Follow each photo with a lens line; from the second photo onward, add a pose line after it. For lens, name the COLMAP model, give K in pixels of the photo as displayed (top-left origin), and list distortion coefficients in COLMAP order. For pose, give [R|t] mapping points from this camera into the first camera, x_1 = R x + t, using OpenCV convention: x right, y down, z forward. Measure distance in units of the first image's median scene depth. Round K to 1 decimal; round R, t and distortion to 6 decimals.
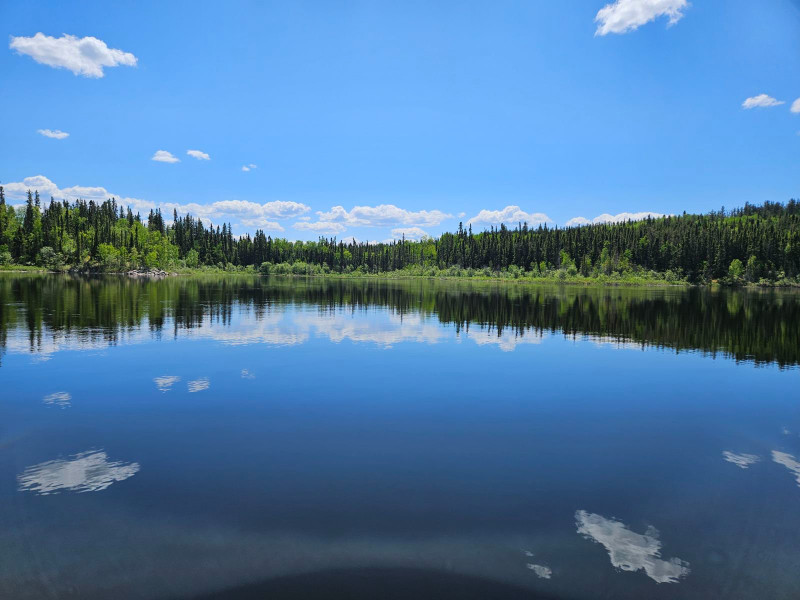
lens RADIAL K [[550.0, 0, 400.0], [0, 550.0, 300.0], [0, 0, 1]] dist [0.101622, -0.108339]
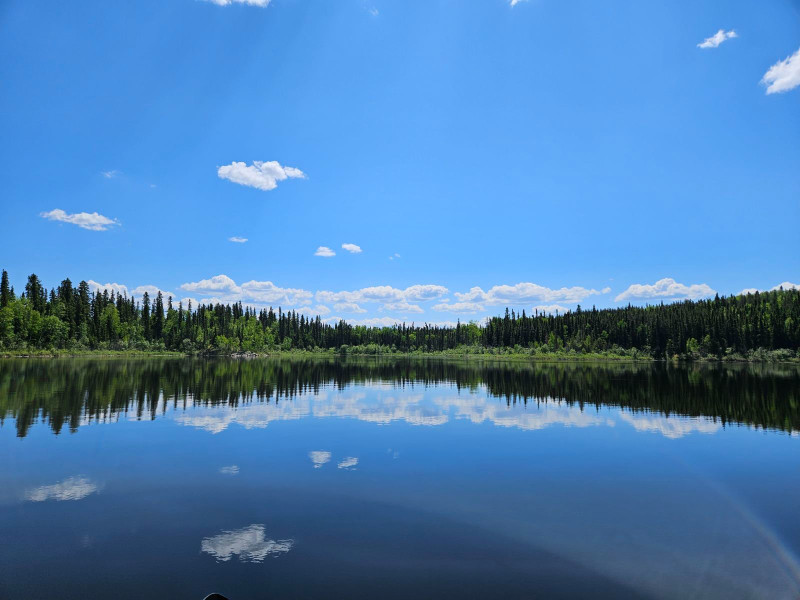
lens RADIAL K [[550.0, 0, 400.0], [0, 550.0, 300.0], [0, 0, 1]] dist [0.101622, -0.108339]
pose [[0.965795, -0.037685, -0.256553, 0.200033], [0.000526, 0.989666, -0.143392, 0.011281], [0.259306, 0.138353, 0.955834, -0.189754]]
